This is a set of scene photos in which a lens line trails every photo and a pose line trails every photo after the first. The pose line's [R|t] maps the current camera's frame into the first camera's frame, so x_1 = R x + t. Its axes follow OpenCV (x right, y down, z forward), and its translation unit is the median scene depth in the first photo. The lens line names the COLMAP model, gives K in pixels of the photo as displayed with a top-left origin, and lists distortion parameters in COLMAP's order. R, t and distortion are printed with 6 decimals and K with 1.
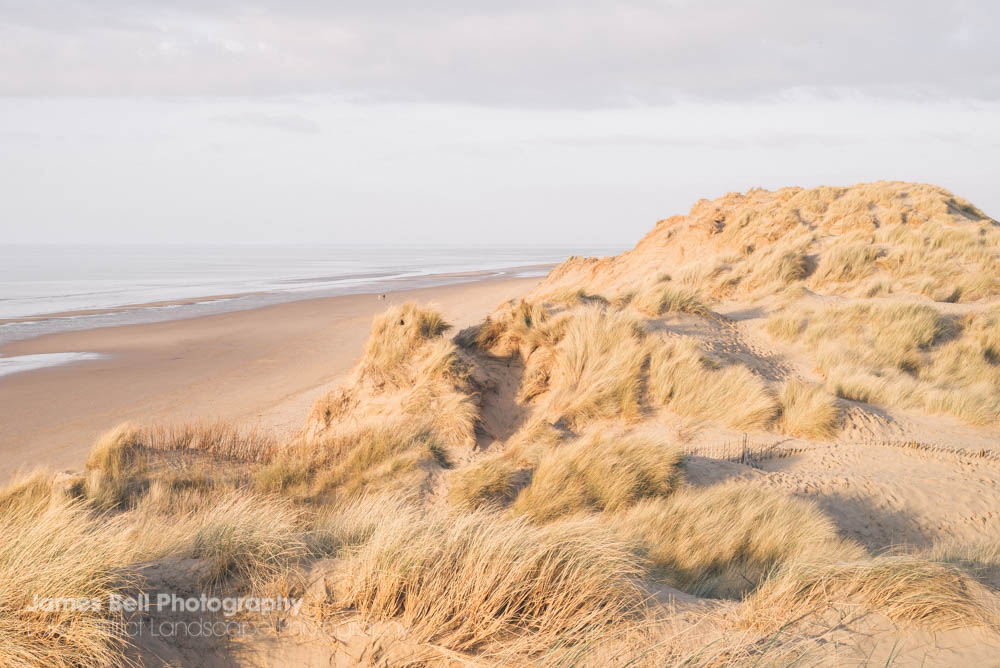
lens RADIAL K [[1503.0, 0, 501.4], [0, 1503.0, 334.9], [0, 0, 1]] dist [-0.009692, 0.000000]
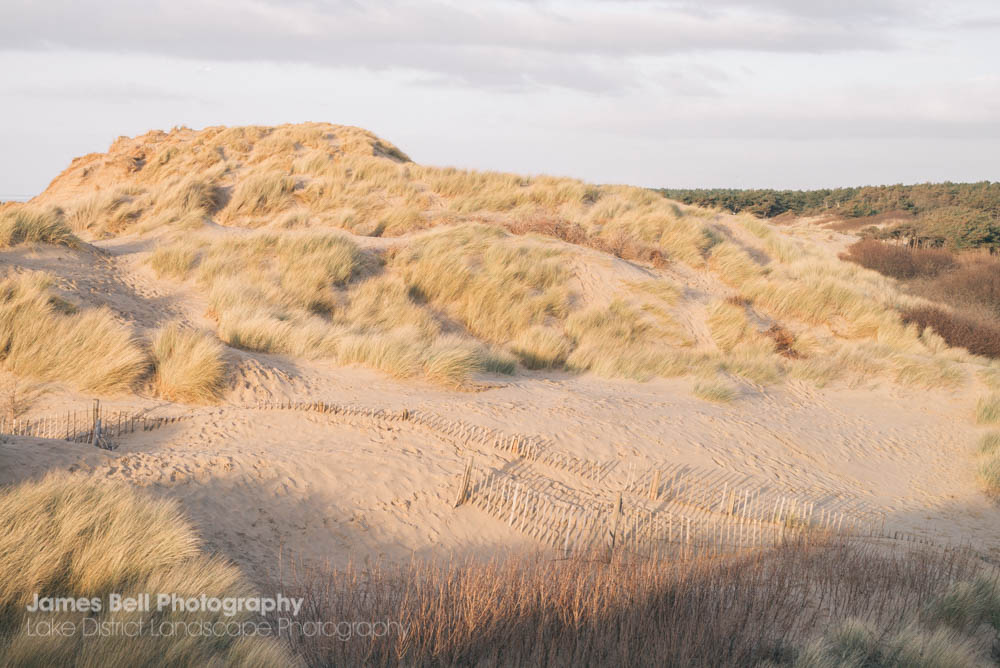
lens RADIAL K [[1503.0, 0, 500.3], [0, 1503.0, 332.9], [0, 0, 1]] dist [-0.009692, 0.000000]
pose [[0.932072, -0.017618, 0.361845, 0.059438], [0.005466, 0.999387, 0.034581, 0.006410], [-0.362232, -0.030254, 0.931597, 0.180276]]
